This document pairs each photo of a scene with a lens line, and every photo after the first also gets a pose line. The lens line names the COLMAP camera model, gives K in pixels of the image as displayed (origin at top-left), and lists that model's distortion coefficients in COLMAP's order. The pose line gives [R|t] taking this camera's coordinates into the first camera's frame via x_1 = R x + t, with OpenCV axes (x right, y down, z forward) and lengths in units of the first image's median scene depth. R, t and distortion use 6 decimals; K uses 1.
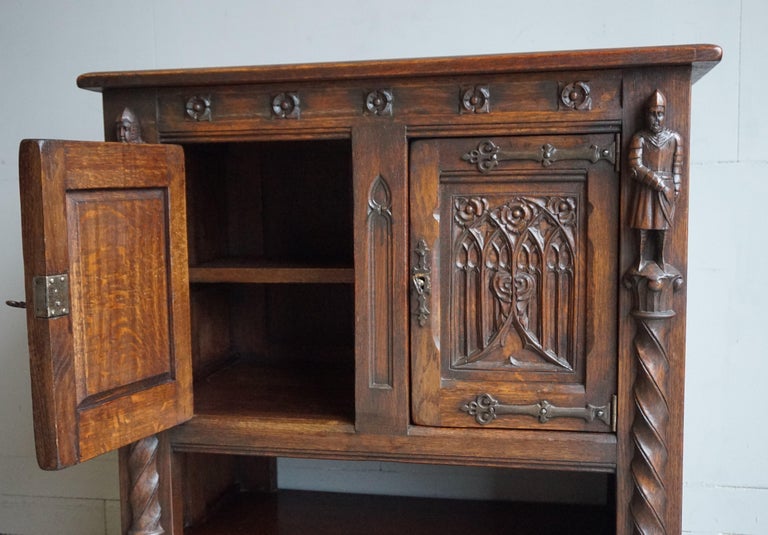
lens RADIAL K [[917.0, 0, 377.8], [0, 917.0, 278.1], [0, 0, 1]] dist [0.013239, 0.000000]
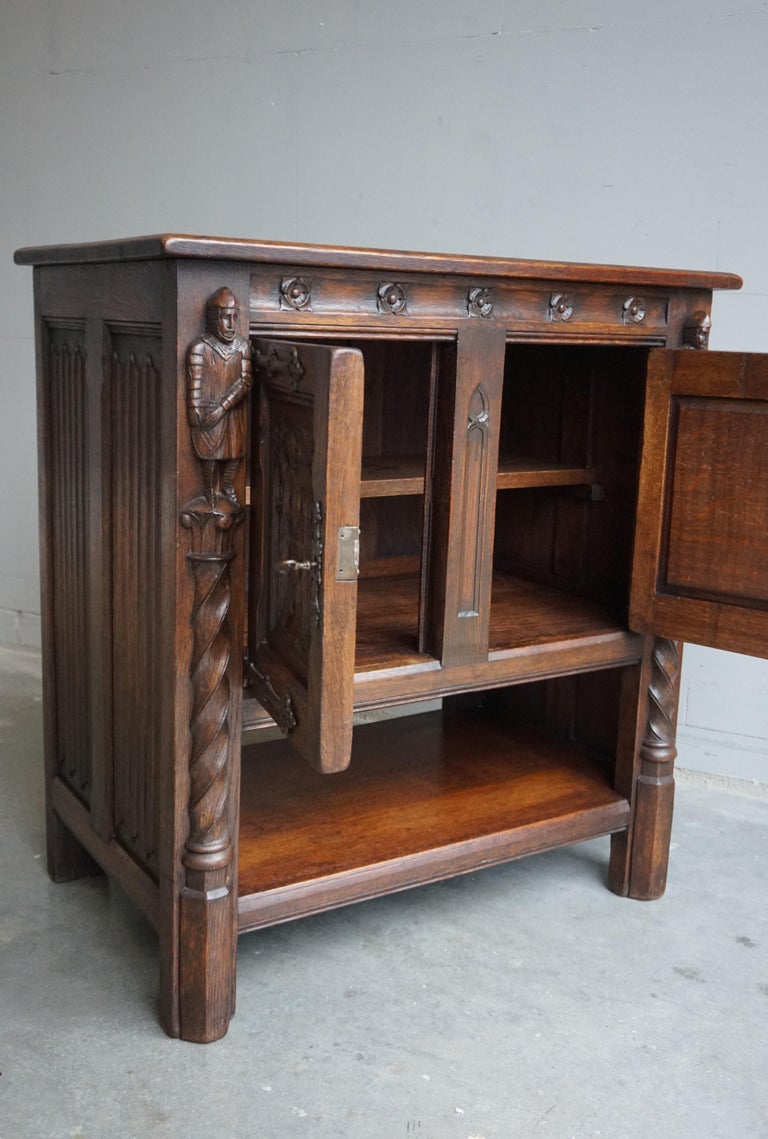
lens RADIAL K [[1193.9, 0, 384.6], [0, 1193.9, 563.3], [0, 0, 1]] dist [0.011320, 0.000000]
pose [[0.708434, -0.101285, 0.698472, -0.915401], [0.030484, 0.993117, 0.113092, -0.072806], [-0.705118, -0.058826, 0.706645, 0.220861]]
